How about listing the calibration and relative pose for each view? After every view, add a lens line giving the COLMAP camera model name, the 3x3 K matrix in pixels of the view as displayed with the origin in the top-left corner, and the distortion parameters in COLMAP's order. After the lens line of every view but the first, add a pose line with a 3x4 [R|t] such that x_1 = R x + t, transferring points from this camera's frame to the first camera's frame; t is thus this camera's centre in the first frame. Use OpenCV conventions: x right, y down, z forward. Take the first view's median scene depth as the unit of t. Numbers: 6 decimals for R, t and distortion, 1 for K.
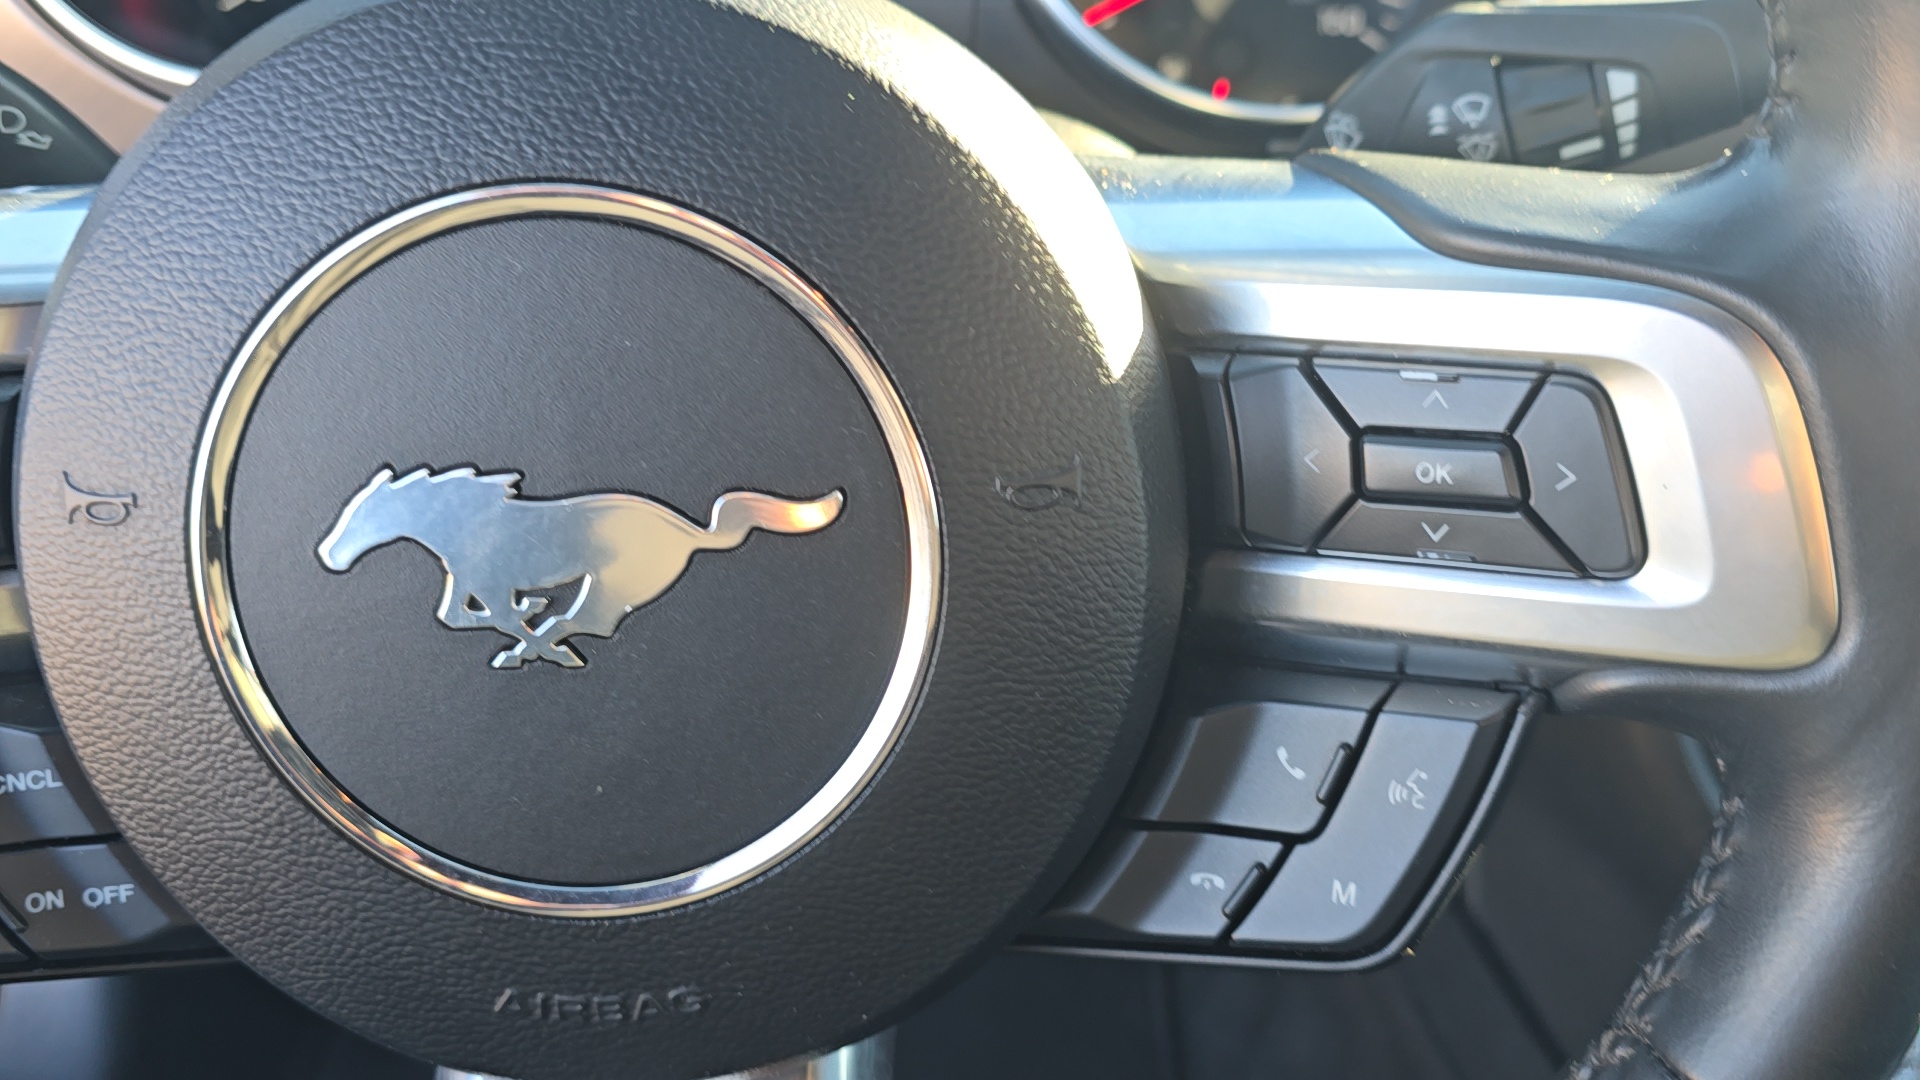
lens RADIAL K [[1618.2, 0, 972.1], [0, 1618.2, 525.3], [0, 0, 1]] dist [-0.014427, -0.007479]
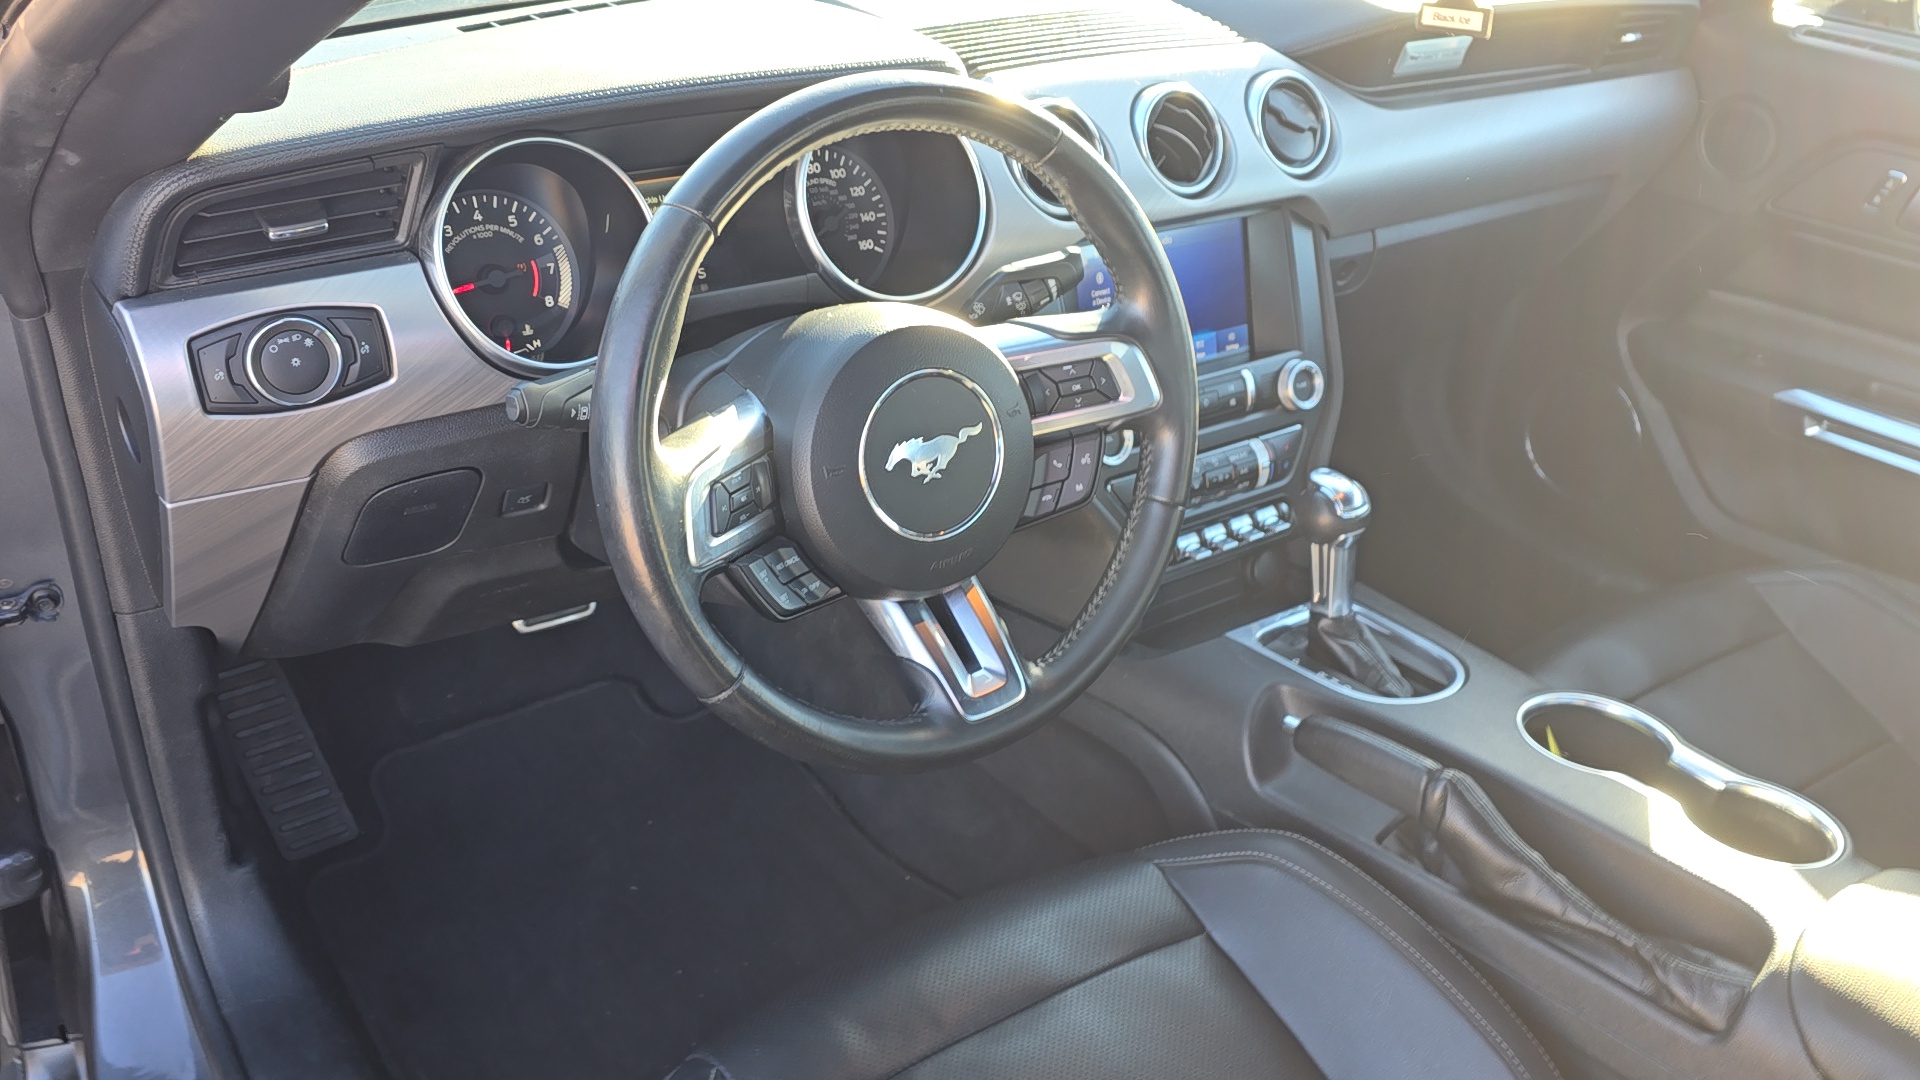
lens RADIAL K [[1618.2, 0, 999.7], [0, 1618.2, 533.5], [0, 0, 1]] dist [-0.014427, -0.007479]
pose [[0.796280, -0.282577, 0.534872, -2.347312], [0.279736, 0.955980, 0.088599, -0.103608], [-0.536363, 0.079073, 0.840275, -2.576491]]
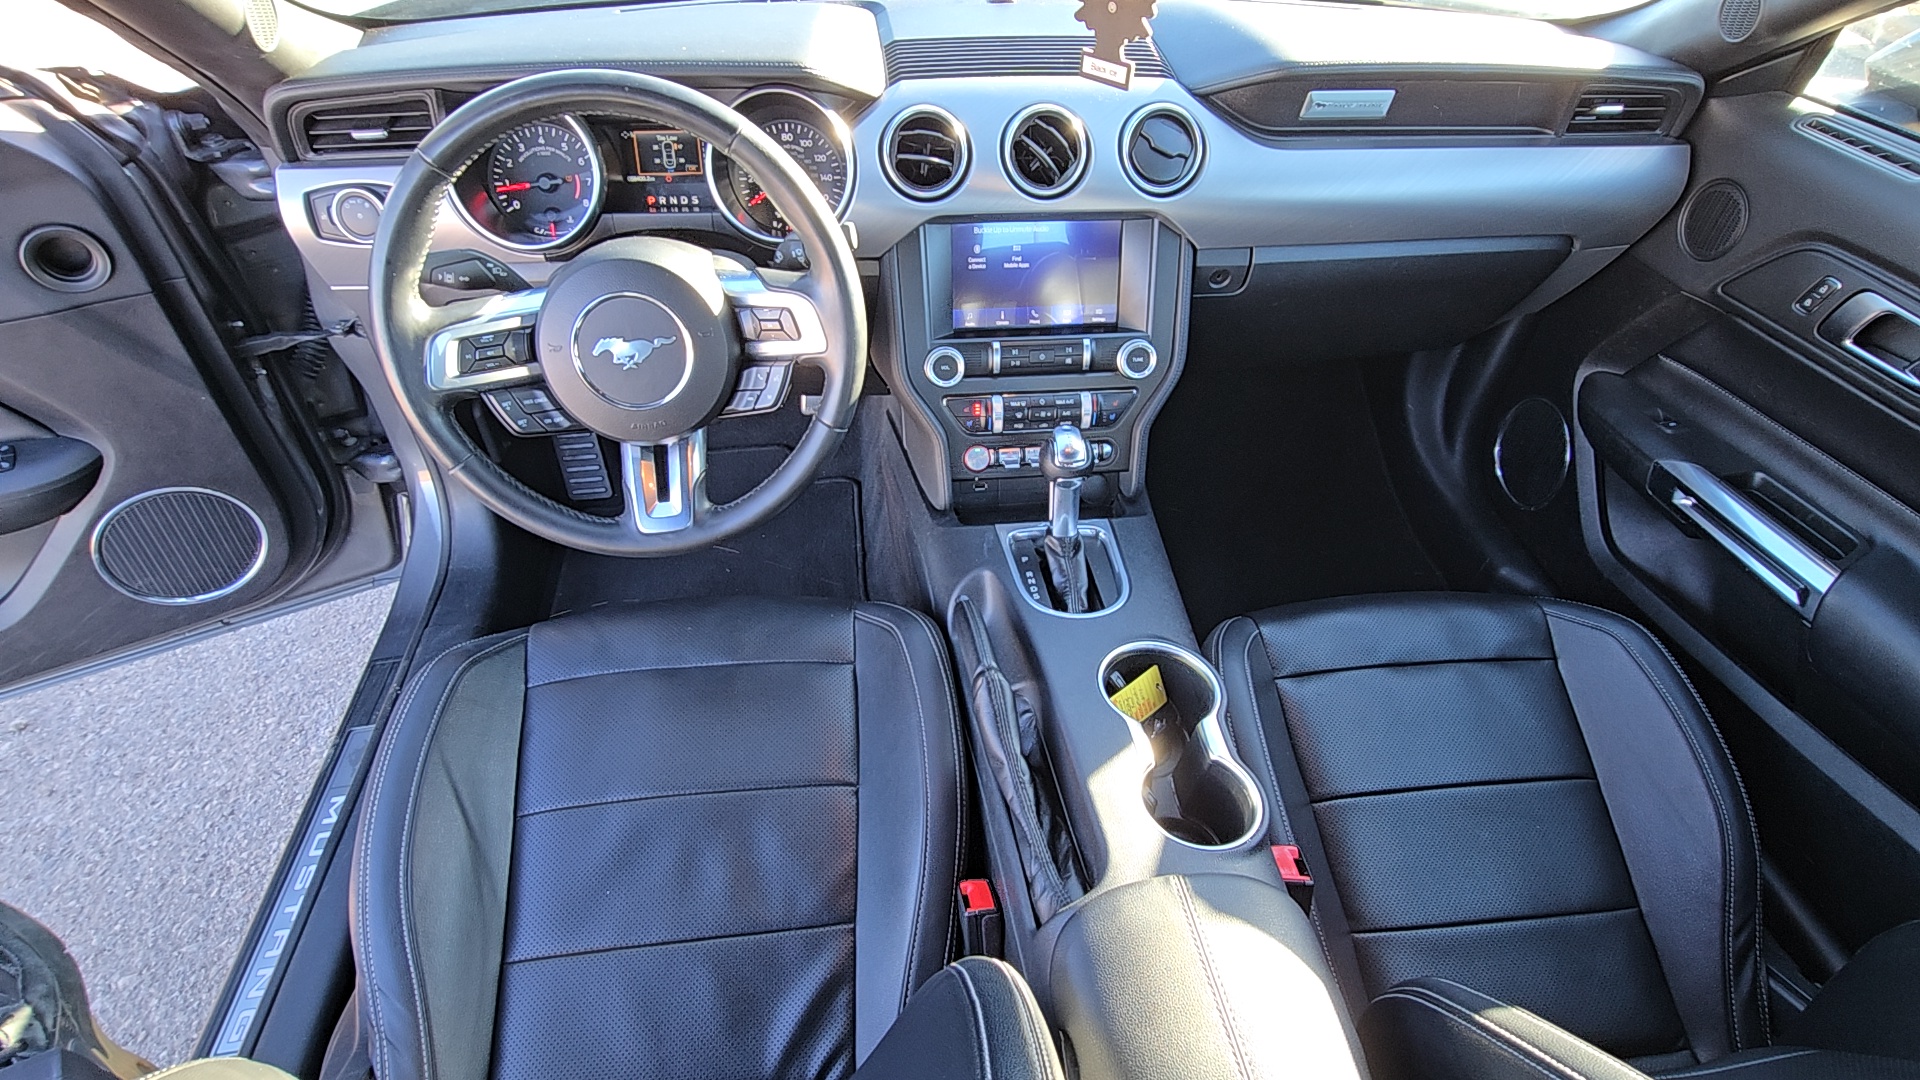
lens RADIAL K [[995.7, 0, 968.7], [0, 995.7, 551.3], [0, 0, 1]] dist [0.002996, -0.004079]
pose [[0.989715, -0.099495, 0.102786, 0.547028], [0.078294, 0.978091, 0.192894, 0.131585], [-0.119726, -0.182862, 0.975821, -2.967488]]
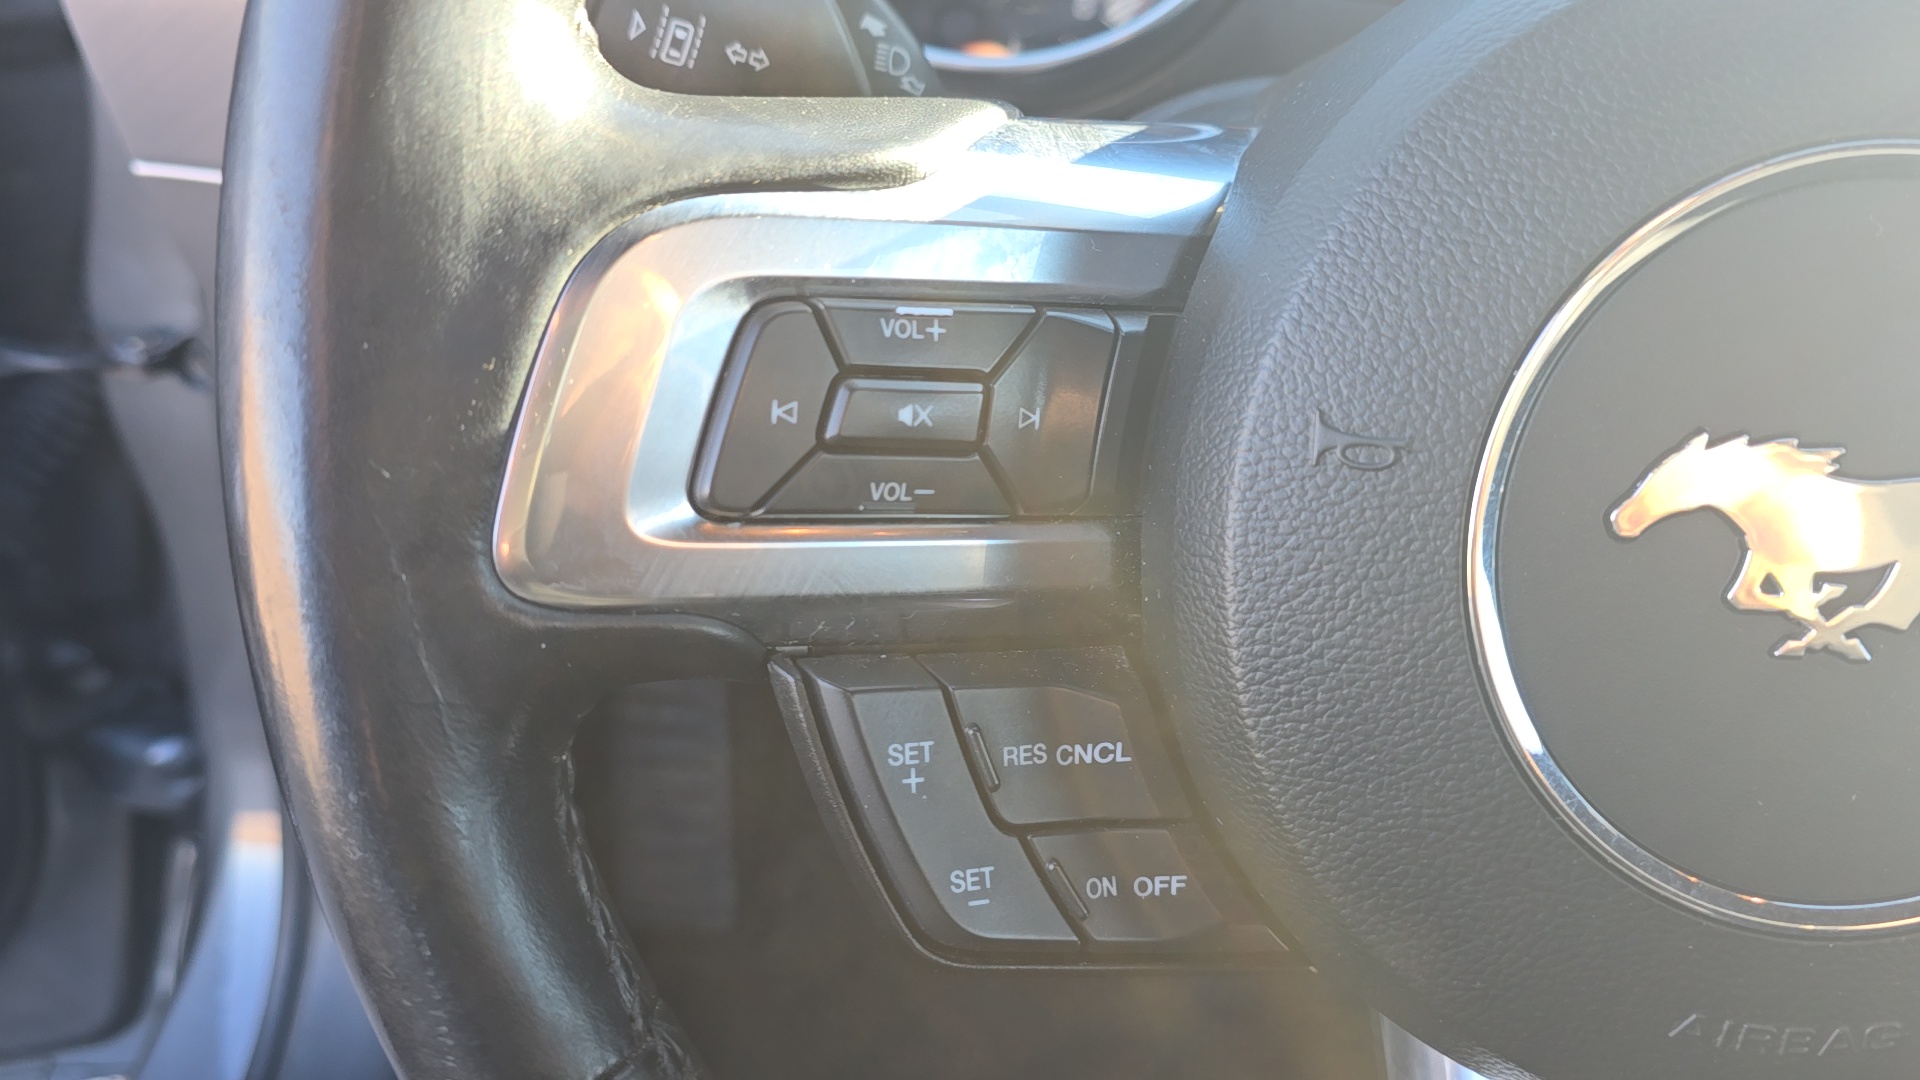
lens RADIAL K [[1618.2, 0, 979.2], [0, 1618.2, 560.5], [0, 0, 1]] dist [-0.014427, -0.007479]
pose [[0.996578, 0.077809, 0.027908, -0.737688], [-0.076524, 0.996075, -0.044490, 0.102849], [-0.031261, 0.042202, 0.998620, 0.086480]]
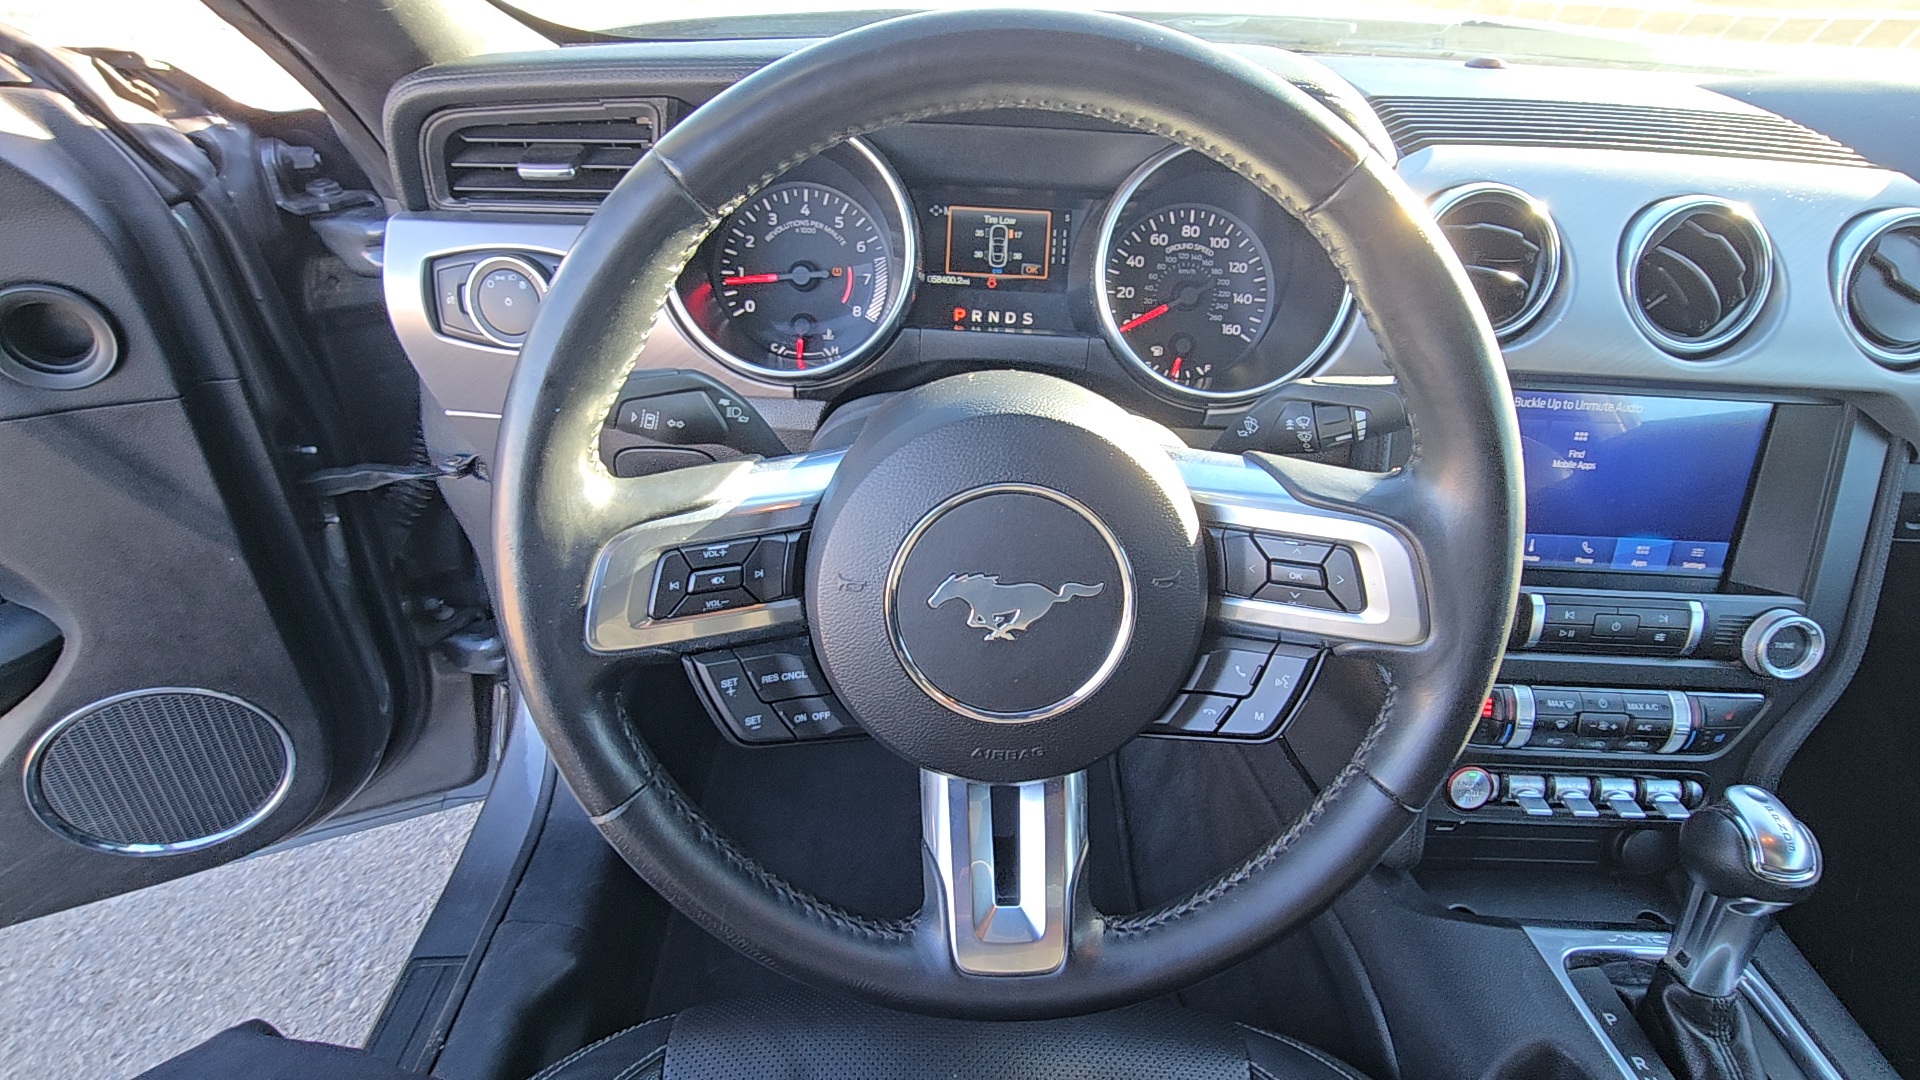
lens RADIAL K [[995.7, 0, 965.5], [0, 995.7, 546.0], [0, 0, 1]] dist [0.002996, -0.004079]
pose [[0.999686, 0.006180, 0.024301, -0.356466], [-0.007267, 0.998966, 0.044889, -0.160041], [-0.023998, -0.045051, 0.998696, -0.790632]]
